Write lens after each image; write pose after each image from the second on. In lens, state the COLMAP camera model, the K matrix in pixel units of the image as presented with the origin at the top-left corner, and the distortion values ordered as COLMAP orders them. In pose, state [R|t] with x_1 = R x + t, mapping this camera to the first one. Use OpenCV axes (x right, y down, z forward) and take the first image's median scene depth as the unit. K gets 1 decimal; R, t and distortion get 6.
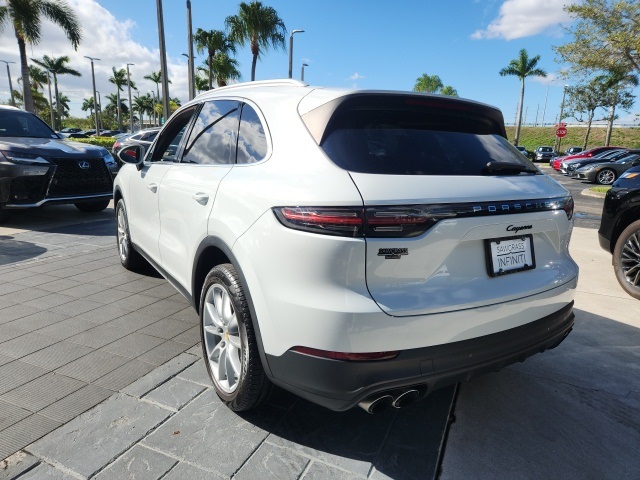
lens RADIAL K [[445.4, 0, 318.2], [0, 445.4, 238.5], [0, 0, 1]] dist [0.057638, -0.049466]
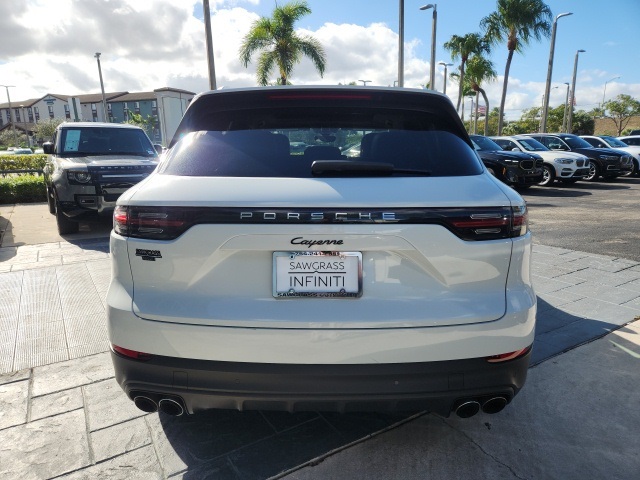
lens RADIAL K [[445.4, 0, 318.4], [0, 445.4, 236.0], [0, 0, 1]] dist [0.057638, -0.049466]
pose [[0.807487, 0.066003, -0.586181, 0.223184], [-0.079403, 0.996839, 0.002861, -0.008853], [0.584517, 0.044234, 0.810175, 0.085490]]
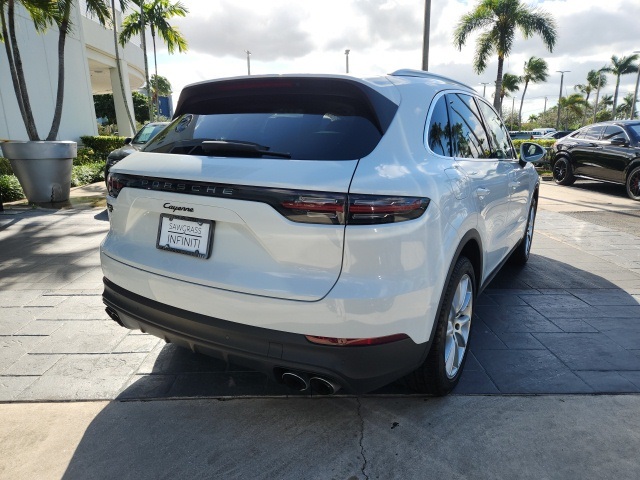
lens RADIAL K [[445.4, 0, 319.4], [0, 445.4, 244.0], [0, 0, 1]] dist [0.057638, -0.049466]
pose [[0.376686, 0.171981, -0.910236, 0.358464], [-0.172878, 0.978403, 0.113318, -0.027066], [0.910066, 0.114675, 0.398283, 0.218237]]
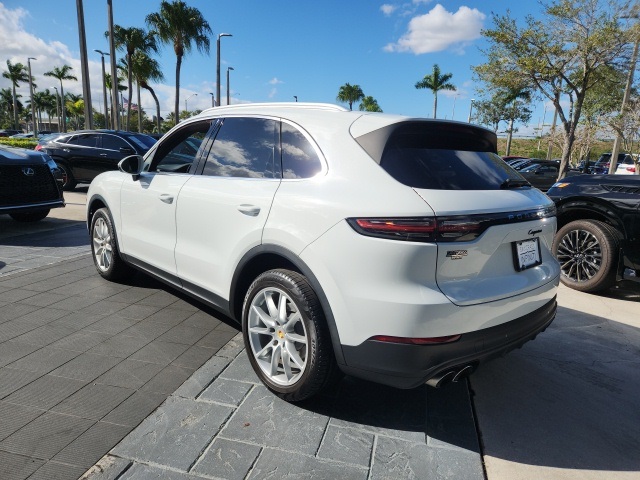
lens RADIAL K [[445.4, 0, 322.0], [0, 445.4, 242.8], [0, 0, 1]] dist [0.057638, -0.049466]
pose [[0.982840, -0.023471, 0.182963, -0.088249], [0.023708, 0.999719, 0.000893, -0.001978], [-0.182932, 0.003460, 0.983119, -0.029043]]
